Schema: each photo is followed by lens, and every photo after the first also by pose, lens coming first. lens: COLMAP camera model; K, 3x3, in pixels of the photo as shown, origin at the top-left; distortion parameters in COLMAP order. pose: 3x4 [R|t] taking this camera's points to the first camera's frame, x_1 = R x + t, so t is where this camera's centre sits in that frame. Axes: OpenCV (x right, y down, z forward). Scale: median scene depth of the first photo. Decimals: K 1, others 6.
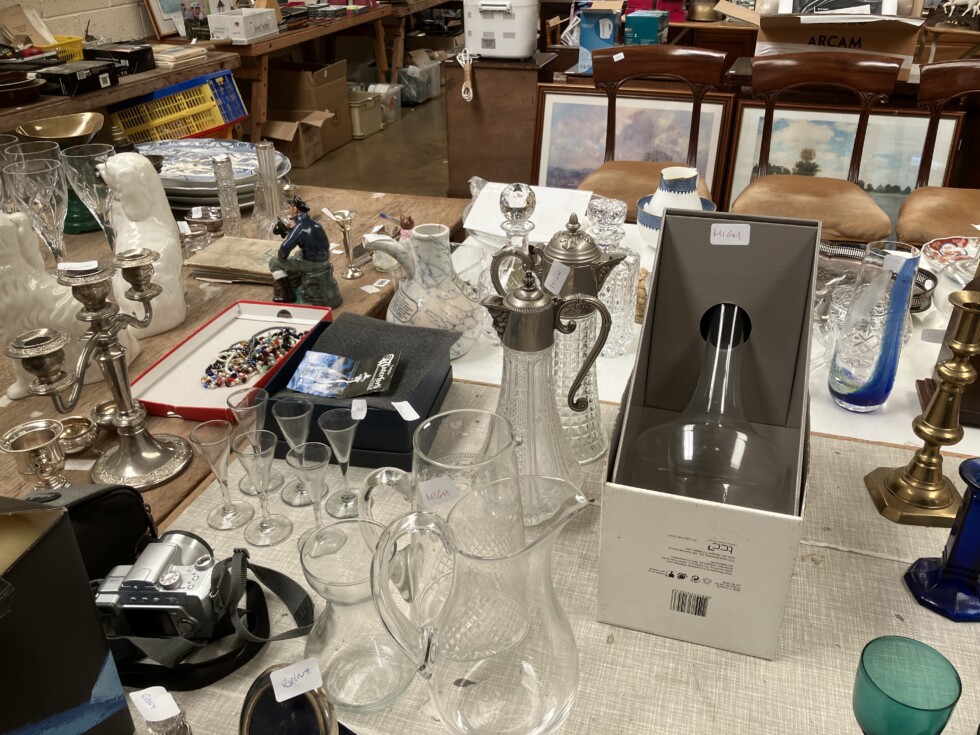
lens RADIAL K [[810.4, 0, 488.0], [0, 810.4, 363.8], [0, 0, 1]] dist [0.003196, -0.004581]
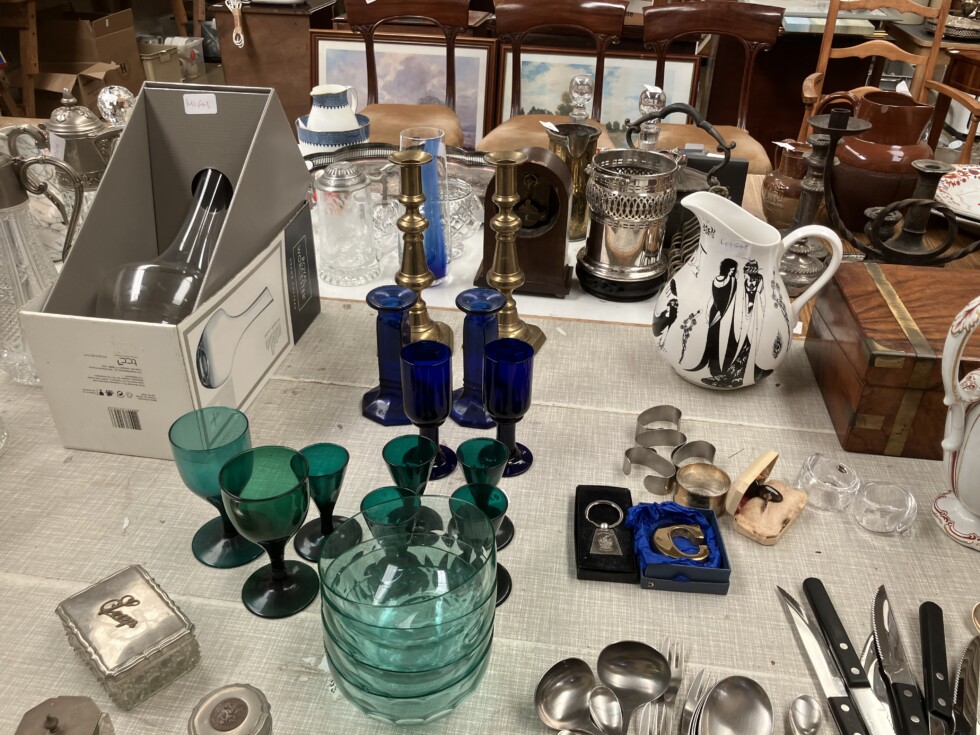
lens RADIAL K [[810.4, 0, 488.0], [0, 810.4, 369.5], [0, 0, 1]] dist [0.003196, -0.004581]
pose [[0.987608, -0.056144, 0.146552, 0.112112], [0.049804, 0.997672, 0.046584, 0.037909], [-0.148826, -0.038708, 0.988105, -0.037558]]
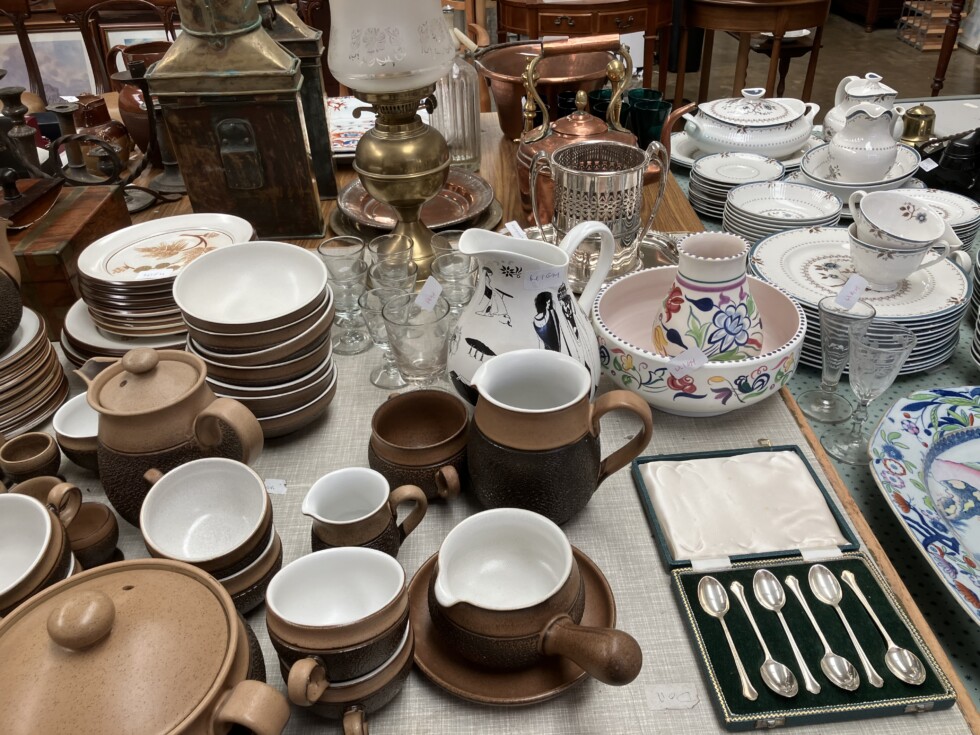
lens RADIAL K [[810.4, 0, 490.7], [0, 810.4, 364.7], [0, 0, 1]] dist [0.003196, -0.004581]
pose [[0.933066, -0.207689, 0.293689, 0.535073], [0.188272, 0.977681, 0.093240, 0.120936], [-0.306499, -0.031706, 0.951343, -0.202762]]
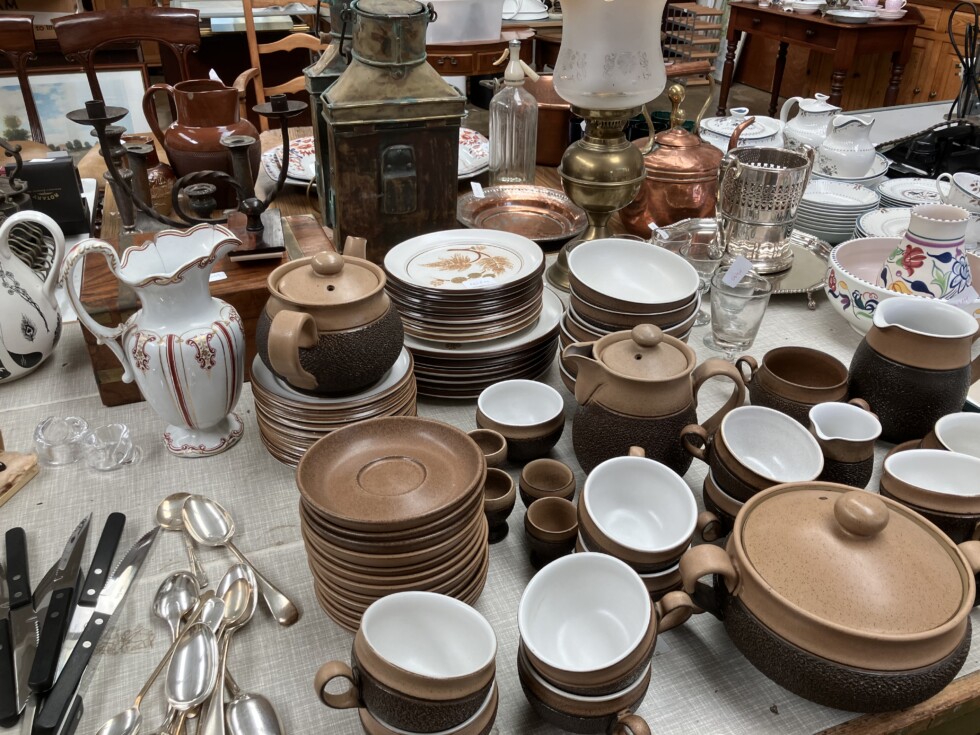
lens RADIAL K [[810.4, 0, 497.2], [0, 810.4, 367.8], [0, 0, 1]] dist [0.003196, -0.004581]
pose [[0.775146, -0.301537, 0.555178, 0.198823], [0.285929, 0.951041, 0.117327, 0.068990], [-0.563376, 0.067796, 0.823414, -0.100669]]
